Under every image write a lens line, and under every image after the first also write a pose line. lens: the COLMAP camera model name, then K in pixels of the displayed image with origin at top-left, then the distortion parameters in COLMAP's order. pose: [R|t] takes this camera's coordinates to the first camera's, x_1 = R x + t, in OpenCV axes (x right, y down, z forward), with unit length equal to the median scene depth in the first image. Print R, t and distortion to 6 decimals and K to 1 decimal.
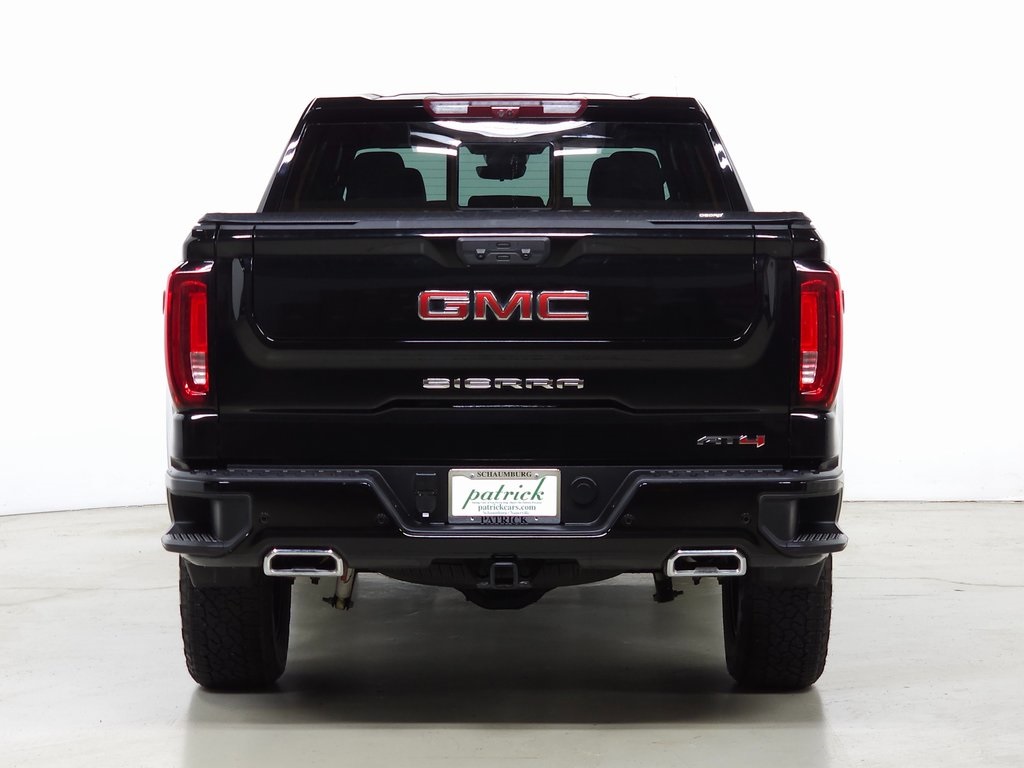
lens RADIAL K [[2476.7, 0, 521.6], [0, 2476.7, 377.5], [0, 0, 1]] dist [-0.756311, 0.000000]
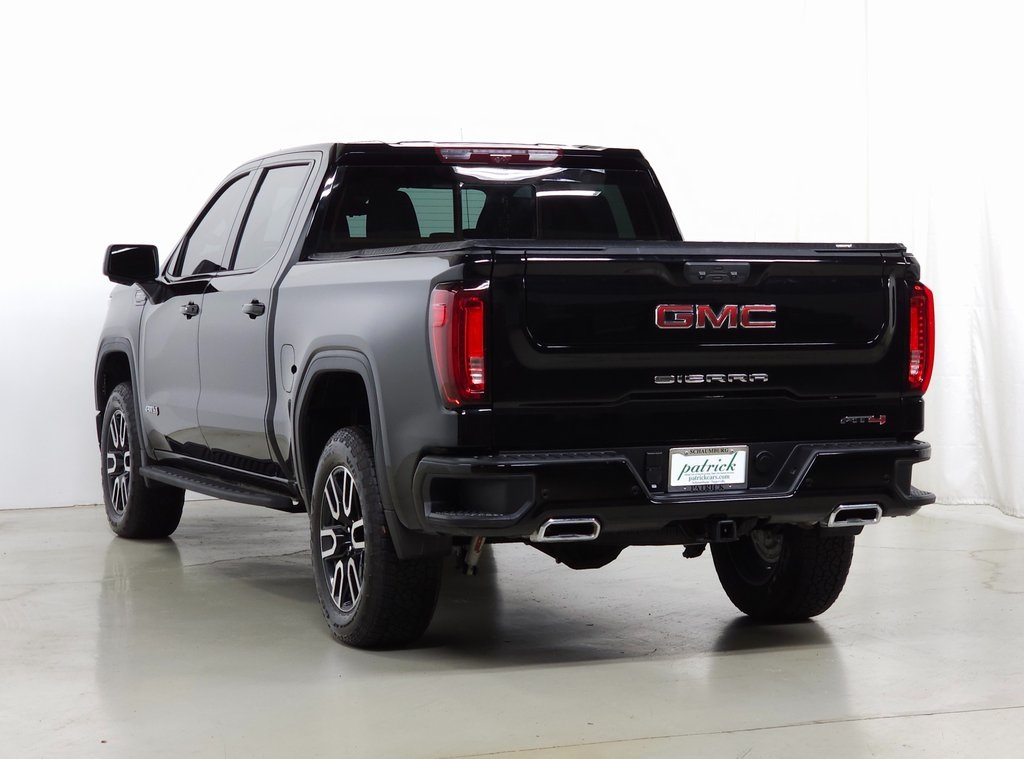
lens RADIAL K [[2152.1, 0, 513.4], [0, 2152.1, 385.1], [0, 0, 1]] dist [-0.191666, 0.000000]
pose [[0.928983, -0.019364, 0.369615, -0.501079], [0.020433, 0.999791, 0.001024, 0.002518], [-0.369557, 0.006601, 0.929185, 0.022845]]
